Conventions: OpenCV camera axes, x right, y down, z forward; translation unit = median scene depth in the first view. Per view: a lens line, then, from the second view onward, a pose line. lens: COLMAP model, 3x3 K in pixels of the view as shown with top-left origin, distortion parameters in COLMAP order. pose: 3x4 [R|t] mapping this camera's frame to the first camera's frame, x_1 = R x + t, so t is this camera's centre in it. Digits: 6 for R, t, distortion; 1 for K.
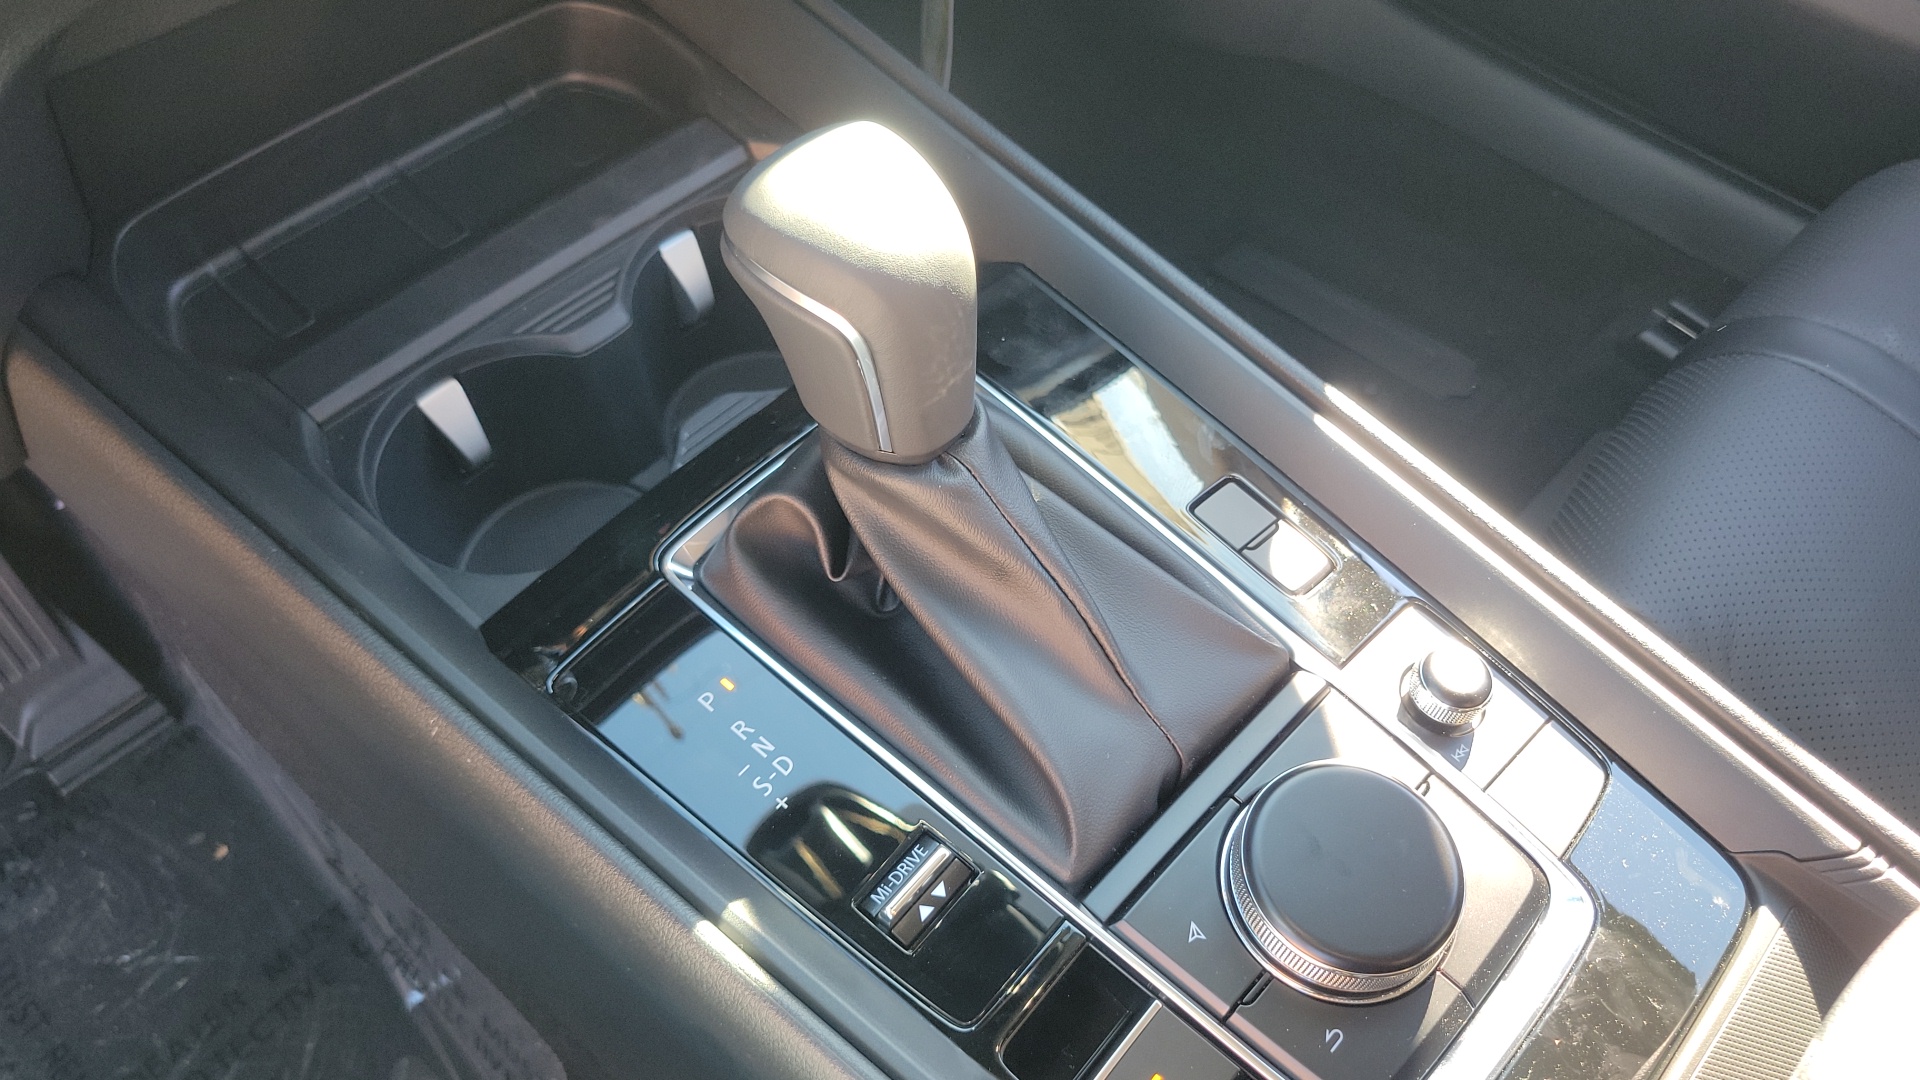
lens RADIAL K [[1529.4, 0, 955.5], [0, 1529.4, 537.6], [0, 0, 1]] dist [-0.026095, -0.005027]
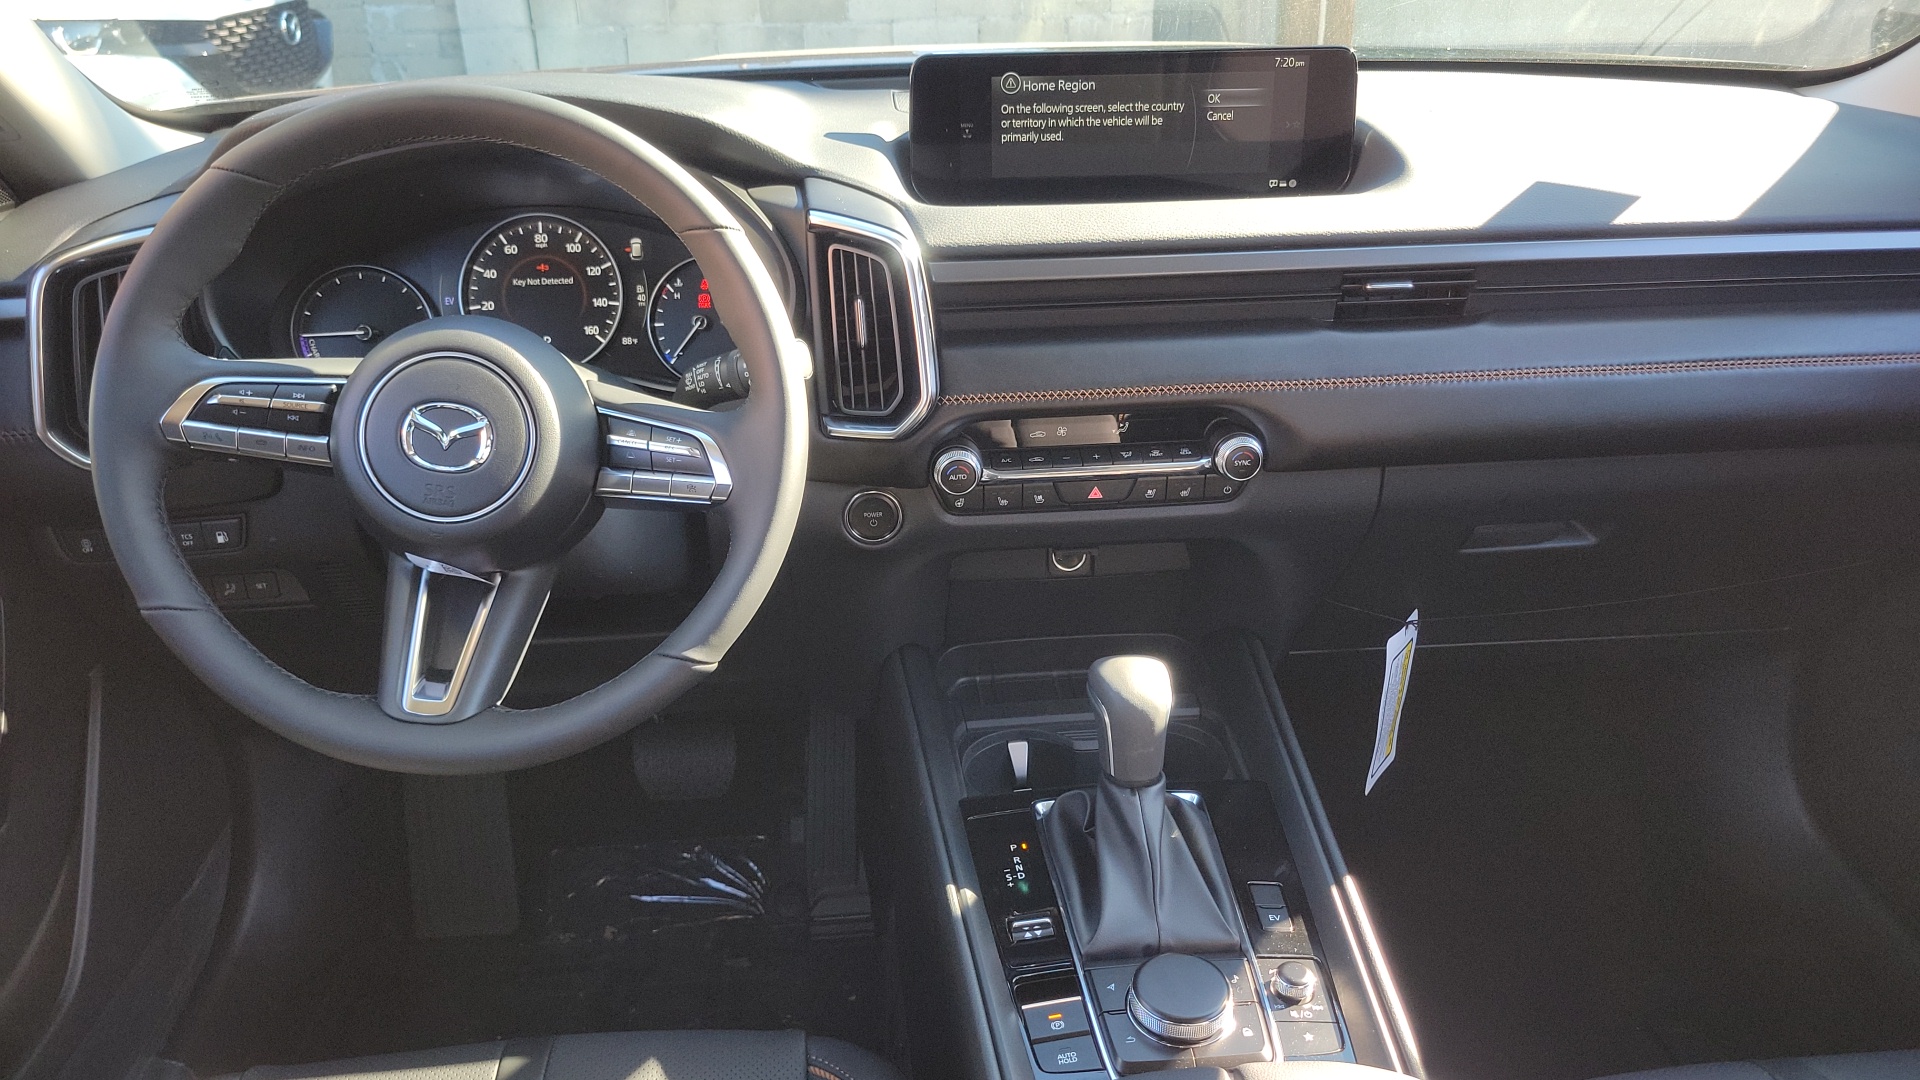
lens RADIAL K [[1444.1, 0, 969.9], [0, 1444.1, 567.9], [0, 0, 1]] dist [0.006751, -0.019938]
pose [[0.752591, 0.249153, -0.609533, 0.809170], [-0.505858, 0.811356, -0.292932, 0.339579], [0.421563, 0.528795, 0.736655, -0.732696]]
